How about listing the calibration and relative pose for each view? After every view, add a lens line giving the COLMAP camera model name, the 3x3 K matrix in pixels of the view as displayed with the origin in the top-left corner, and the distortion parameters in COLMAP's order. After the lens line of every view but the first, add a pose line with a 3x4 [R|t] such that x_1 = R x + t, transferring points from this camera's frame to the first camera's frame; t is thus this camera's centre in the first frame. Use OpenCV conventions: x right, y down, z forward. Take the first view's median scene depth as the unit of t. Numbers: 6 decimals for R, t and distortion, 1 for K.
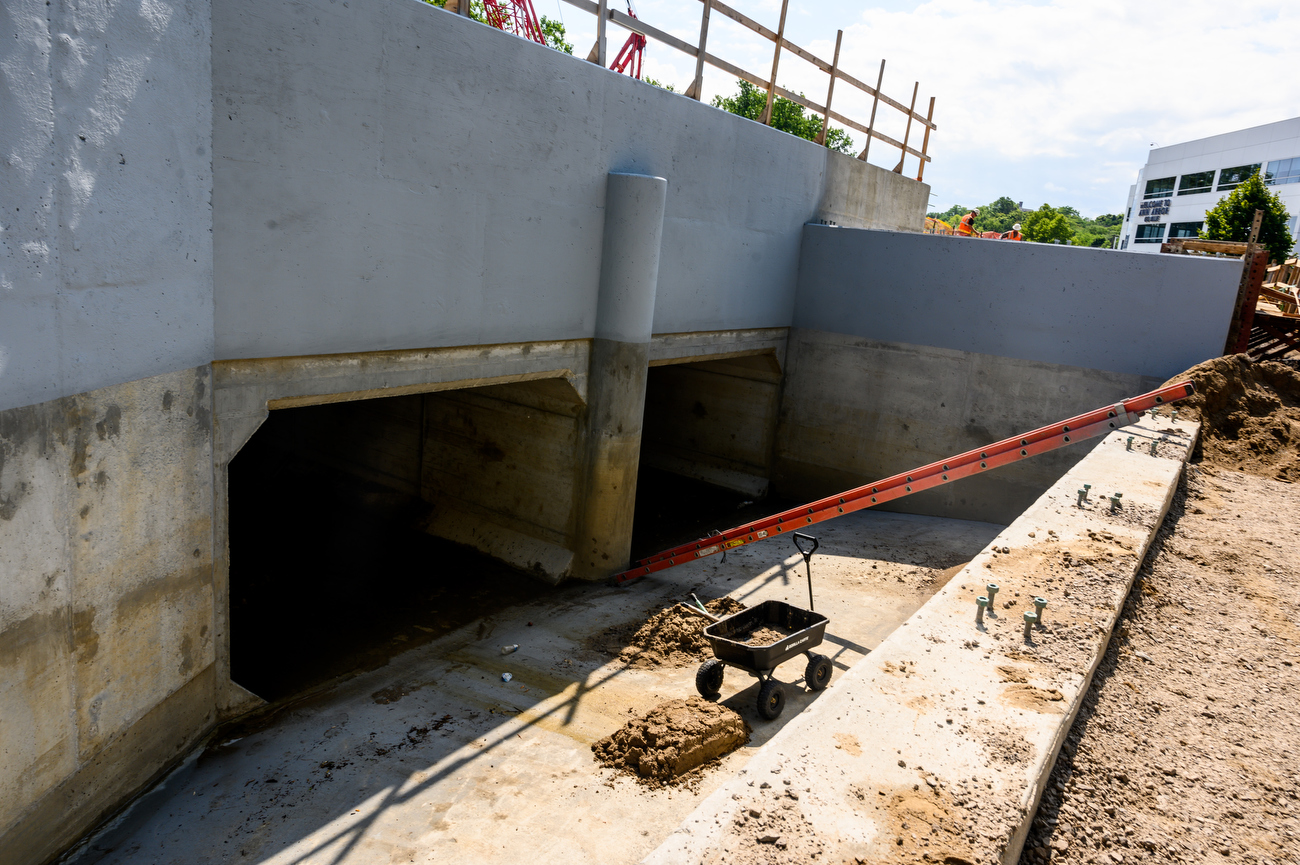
lens RADIAL K [[871.5, 0, 650.0], [0, 871.5, 432.5], [0, 0, 1]] dist [0.003842, -0.019882]
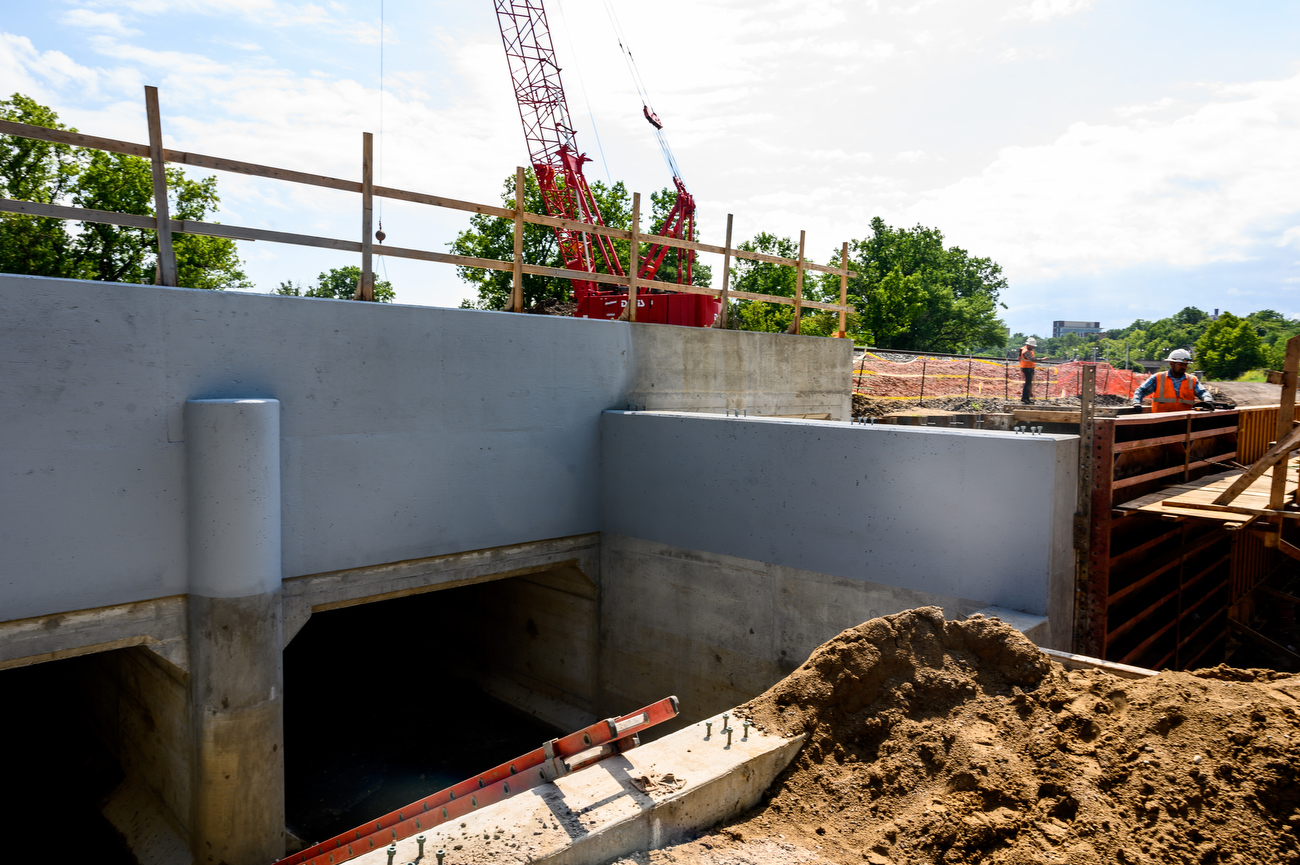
lens RADIAL K [[871.5, 0, 650.0], [0, 871.5, 432.5], [0, 0, 1]] dist [0.003842, -0.019882]
pose [[0.979537, -0.069791, -0.188776, 0.419881], [0.037602, 0.984897, -0.169007, -0.080923], [0.197720, 0.158450, 0.967368, 0.205296]]
